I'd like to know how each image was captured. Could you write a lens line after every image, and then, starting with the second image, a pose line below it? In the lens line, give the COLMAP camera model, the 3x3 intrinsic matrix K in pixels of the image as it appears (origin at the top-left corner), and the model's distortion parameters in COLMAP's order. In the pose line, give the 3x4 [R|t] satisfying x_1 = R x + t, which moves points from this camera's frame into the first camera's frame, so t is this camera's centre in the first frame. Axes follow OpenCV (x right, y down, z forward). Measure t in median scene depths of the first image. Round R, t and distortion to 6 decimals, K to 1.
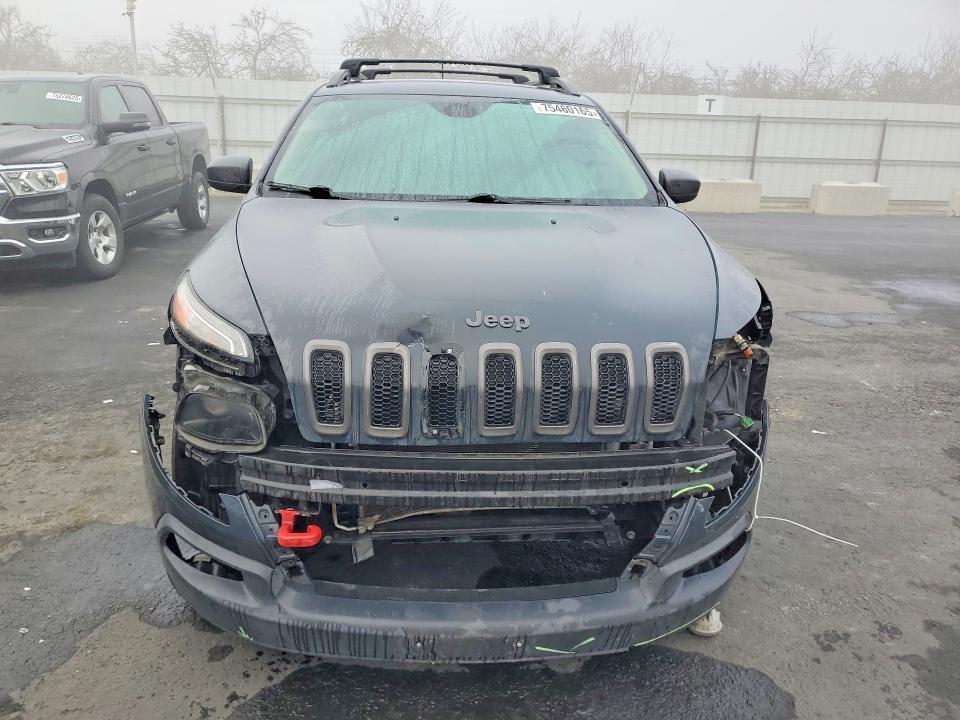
lens RADIAL K [[697.9, 0, 474.0], [0, 697.9, 360.8], [0, 0, 1]] dist [0.023711, -0.000304]
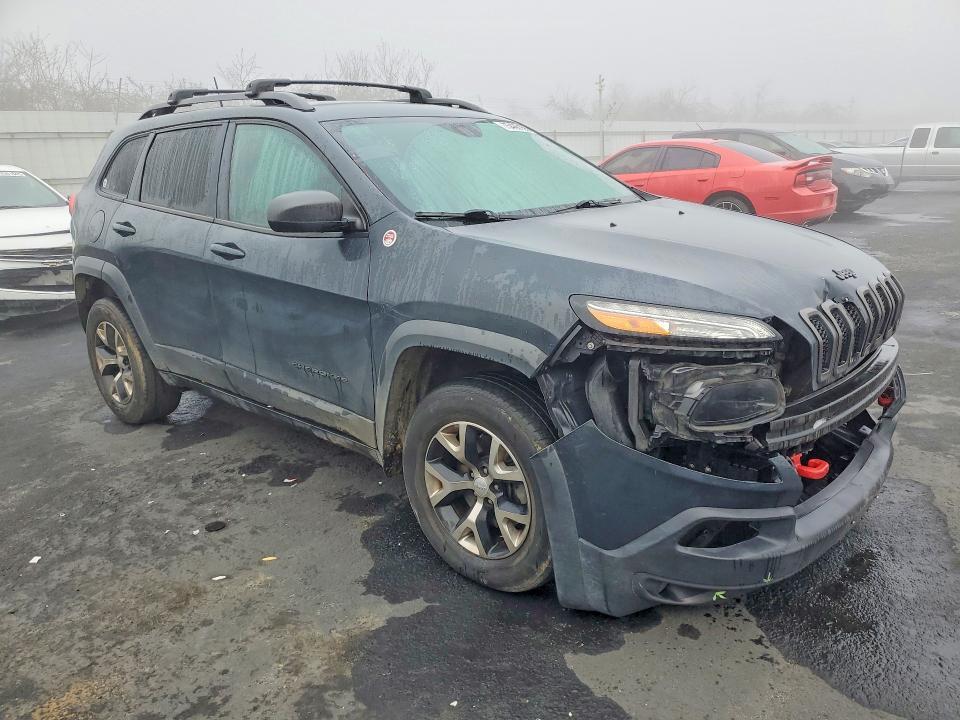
lens RADIAL K [[697.9, 0, 474.0], [0, 697.9, 360.8], [0, 0, 1]] dist [0.023711, -0.000304]
pose [[0.742832, -0.240917, 0.624628, -1.253549], [0.253822, 0.964698, 0.070226, -0.153960], [-0.619496, 0.106378, 0.777759, 0.340157]]
